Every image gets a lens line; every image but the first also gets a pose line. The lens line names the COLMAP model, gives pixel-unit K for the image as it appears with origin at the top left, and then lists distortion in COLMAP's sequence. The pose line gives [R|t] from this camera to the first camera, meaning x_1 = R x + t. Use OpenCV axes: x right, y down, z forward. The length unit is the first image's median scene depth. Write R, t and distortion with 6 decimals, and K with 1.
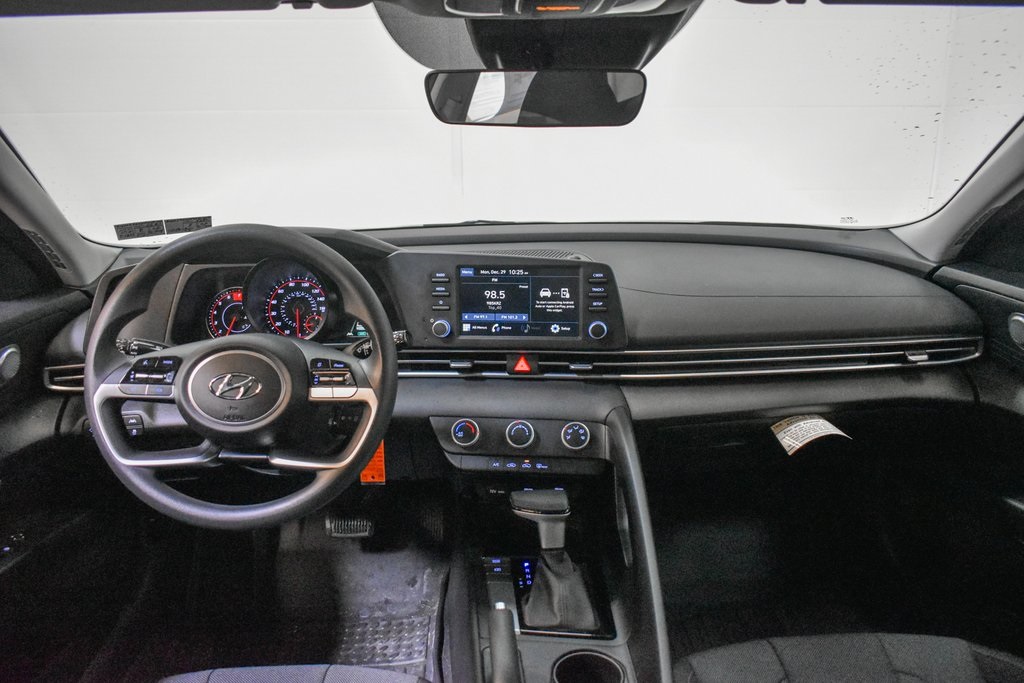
lens RADIAL K [[783.7, 0, 510.9], [0, 783.7, 338.4], [0, 0, 1]] dist [-0.035851, 0.005266]
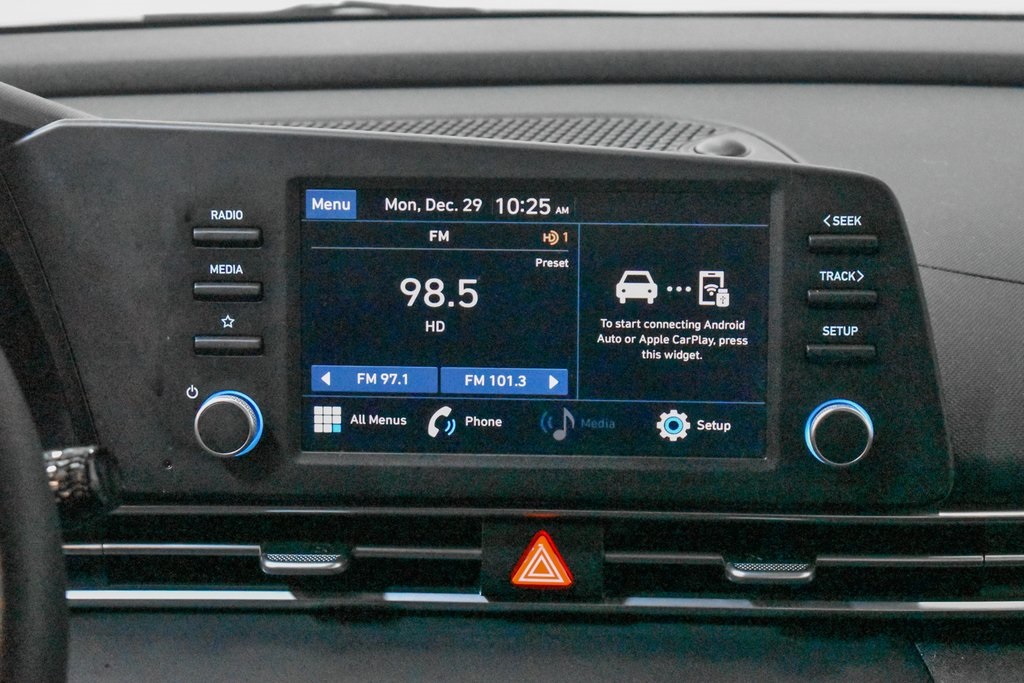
lens RADIAL K [[2469.7, 0, 515.4], [0, 2469.7, 348.2], [0, 0, 1]] dist [-0.028618, 0.000000]
pose [[0.998597, 0.002961, 0.052875, -0.038337], [-0.002364, 0.999933, -0.011357, -0.028595], [-0.052905, 0.011216, 0.998537, 0.190417]]
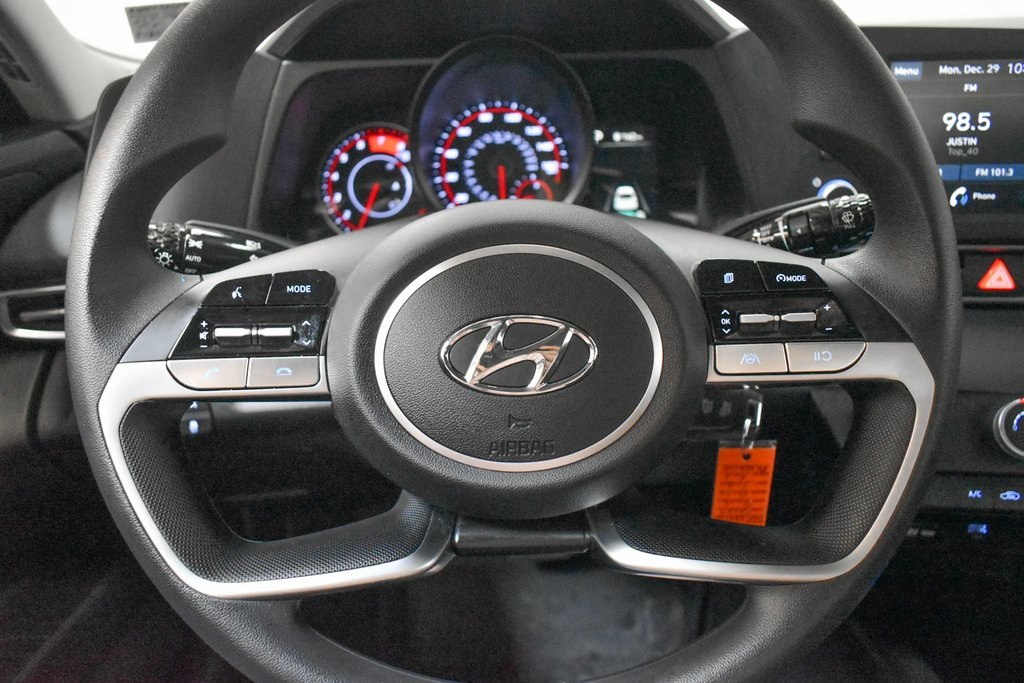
lens RADIAL K [[783.7, 0, 507.8], [0, 783.7, 346.5], [0, 0, 1]] dist [-0.035851, 0.005266]
pose [[0.999221, -0.003914, -0.039267, -0.268096], [0.008529, 0.992969, 0.118068, 0.018118], [0.038529, -0.118311, 0.992229, 0.532028]]
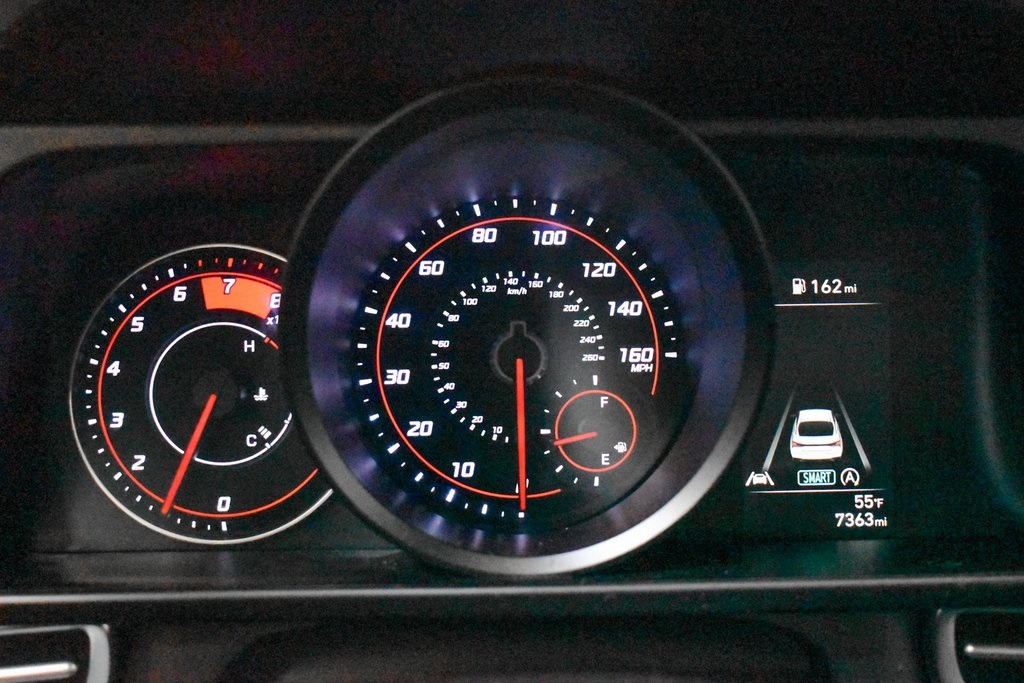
lens RADIAL K [[1310.8, 0, 502.2], [0, 1310.8, 336.8], [0, 0, 1]] dist [-0.030824, 0.000000]
pose [[0.999753, 0.016455, -0.014913, -0.292483], [-0.015658, 0.998521, 0.052064, -0.065435], [0.015747, -0.051817, 0.998532, 0.708345]]
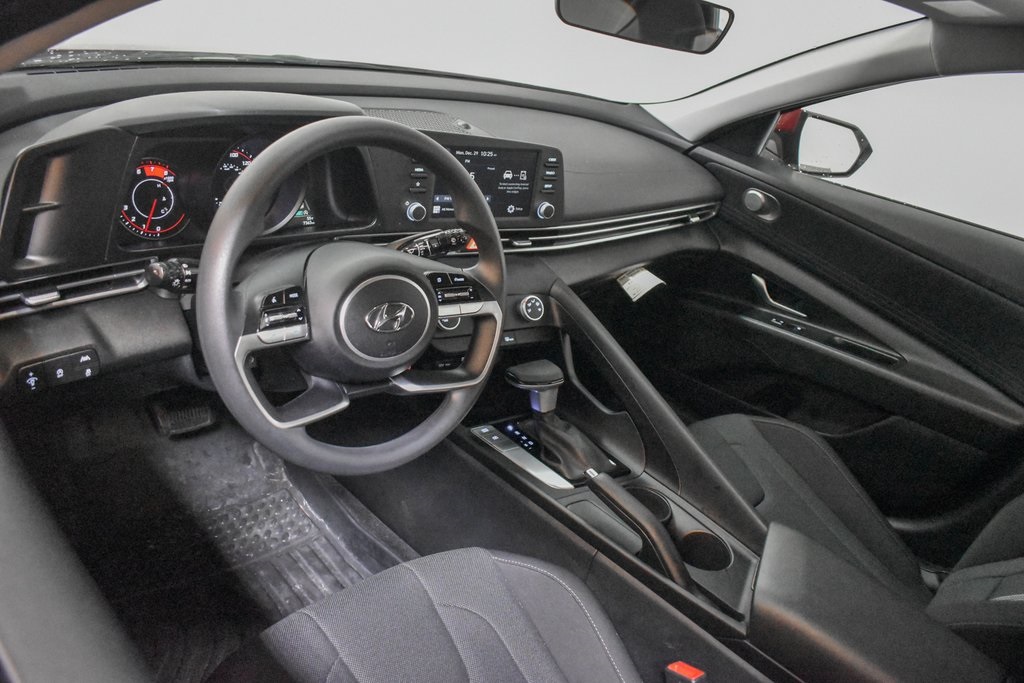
lens RADIAL K [[783.7, 0, 510.3], [0, 783.7, 343.4], [0, 0, 1]] dist [-0.035851, 0.005266]
pose [[0.739126, -0.144973, 0.657781, -0.656956], [-0.051599, 0.961507, 0.269893, -0.122030], [-0.671588, -0.233425, 0.703194, 0.220517]]
